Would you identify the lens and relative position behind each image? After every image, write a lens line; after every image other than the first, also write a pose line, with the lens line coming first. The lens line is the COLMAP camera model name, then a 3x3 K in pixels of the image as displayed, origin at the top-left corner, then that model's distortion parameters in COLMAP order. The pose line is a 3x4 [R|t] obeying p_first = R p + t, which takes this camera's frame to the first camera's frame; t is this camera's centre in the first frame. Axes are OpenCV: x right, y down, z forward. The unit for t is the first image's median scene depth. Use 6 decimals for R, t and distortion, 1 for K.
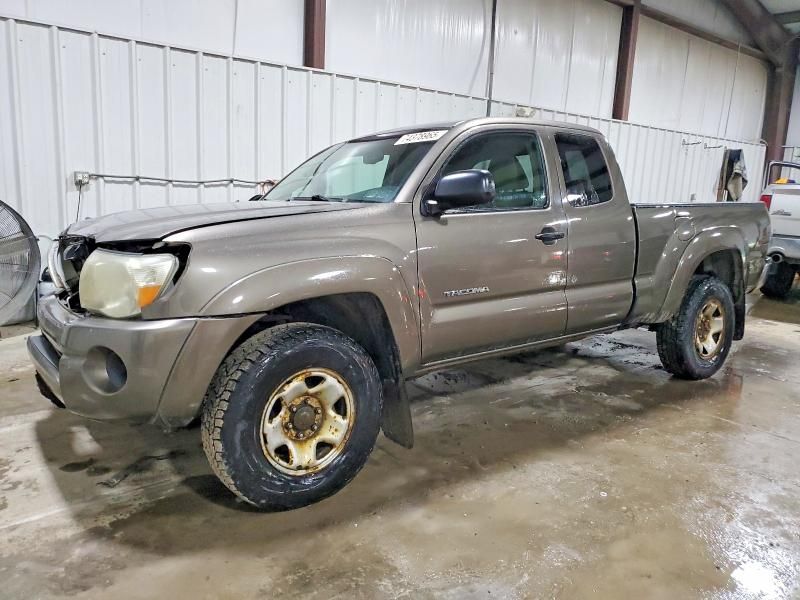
lens RADIAL K [[645.5, 0, 395.2], [0, 645.5, 296.1], [0, 0, 1]] dist [0.081158, -0.106603]
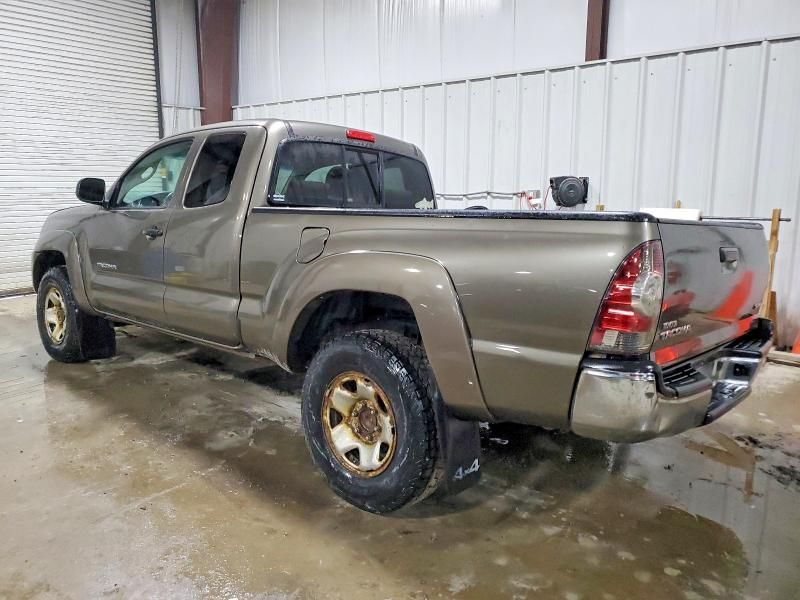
lens RADIAL K [[645.5, 0, 395.2], [0, 645.5, 296.1], [0, 0, 1]] dist [0.081158, -0.106603]
pose [[0.147088, 0.132706, -0.980181, 0.794078], [-0.173845, 0.979002, 0.106459, -0.098052], [0.973726, 0.154741, 0.167069, 0.702895]]
